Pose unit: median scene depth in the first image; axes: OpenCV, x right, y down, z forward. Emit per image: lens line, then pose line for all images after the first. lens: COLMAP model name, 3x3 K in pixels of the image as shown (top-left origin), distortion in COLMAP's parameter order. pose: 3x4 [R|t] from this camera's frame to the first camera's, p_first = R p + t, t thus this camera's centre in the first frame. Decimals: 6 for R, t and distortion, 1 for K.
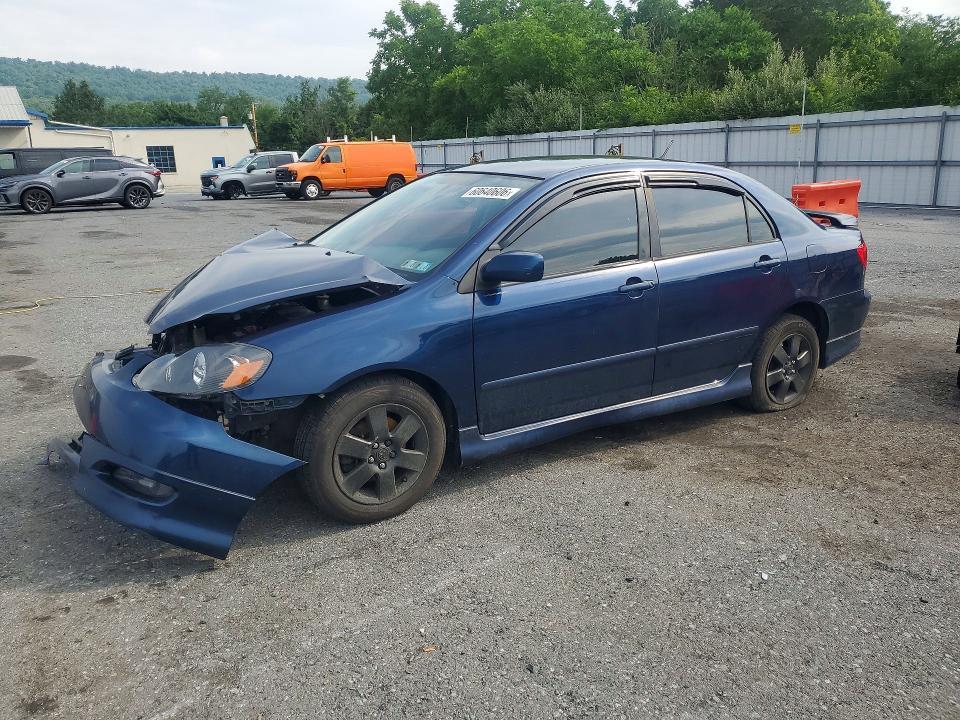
lens RADIAL K [[752.2, 0, 478.6], [0, 752.2, 355.2], [0, 0, 1]] dist [0.009516, 0.015572]
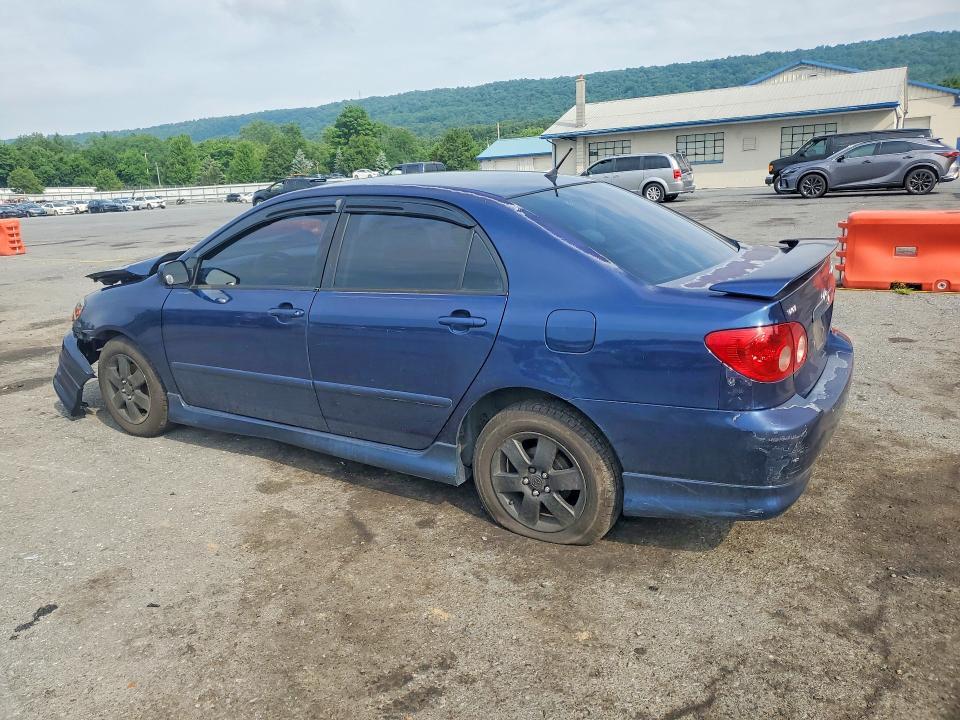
lens RADIAL K [[752.2, 0, 476.7], [0, 752.2, 366.2], [0, 0, 1]] dist [0.009516, 0.015572]
pose [[0.422041, 0.226261, -0.877888, 0.199677], [-0.188560, 0.969086, 0.159116, -0.037926], [0.886751, 0.098381, 0.451657, 0.129349]]
